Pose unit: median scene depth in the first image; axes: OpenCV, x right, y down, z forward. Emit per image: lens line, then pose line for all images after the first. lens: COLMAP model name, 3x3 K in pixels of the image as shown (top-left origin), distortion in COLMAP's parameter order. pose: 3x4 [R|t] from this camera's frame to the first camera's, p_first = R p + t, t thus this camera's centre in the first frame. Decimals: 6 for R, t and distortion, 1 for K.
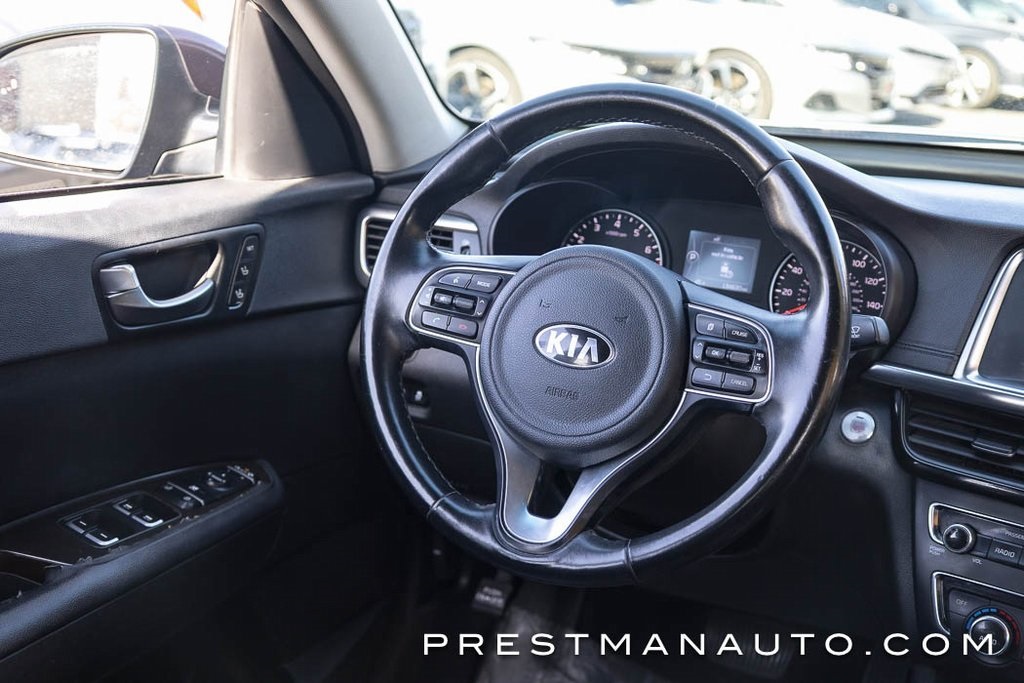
lens RADIAL K [[1324.6, 0, 513.8], [0, 1324.6, 342.5], [0, 0, 1]] dist [0.016420, 0.000000]
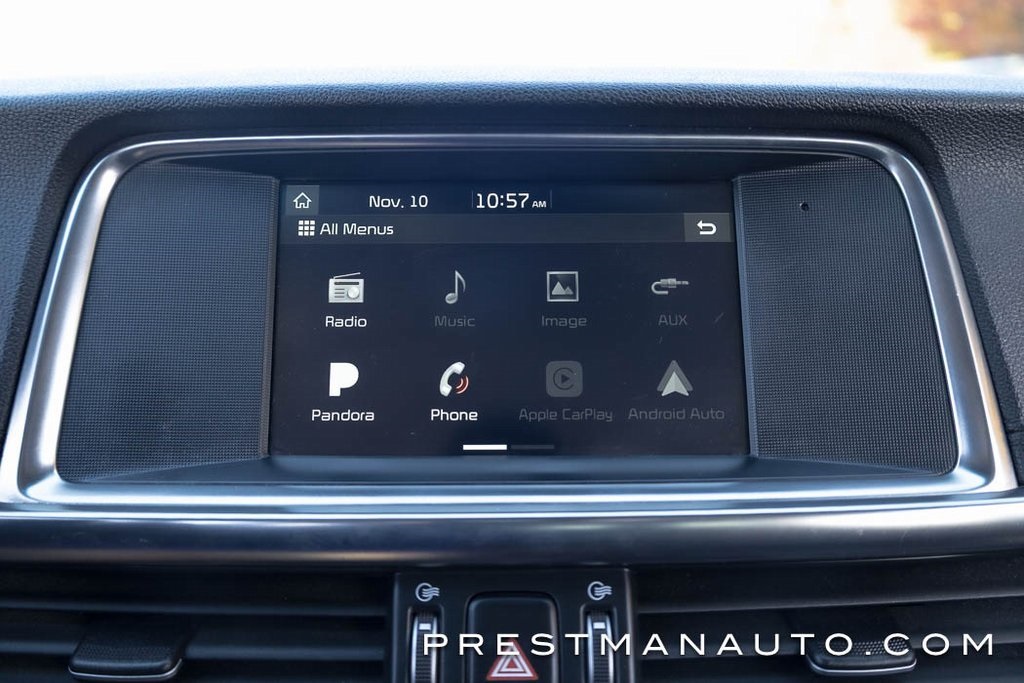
lens RADIAL K [[912.7, 0, 508.8], [0, 912.7, 334.3], [0, 0, 1]] dist [-0.016619, -0.005318]
pose [[0.822870, -0.189342, 0.535756, 0.311728], [0.204057, 0.978424, 0.032374, 0.000968], [-0.530326, 0.082685, 0.843752, 0.675151]]
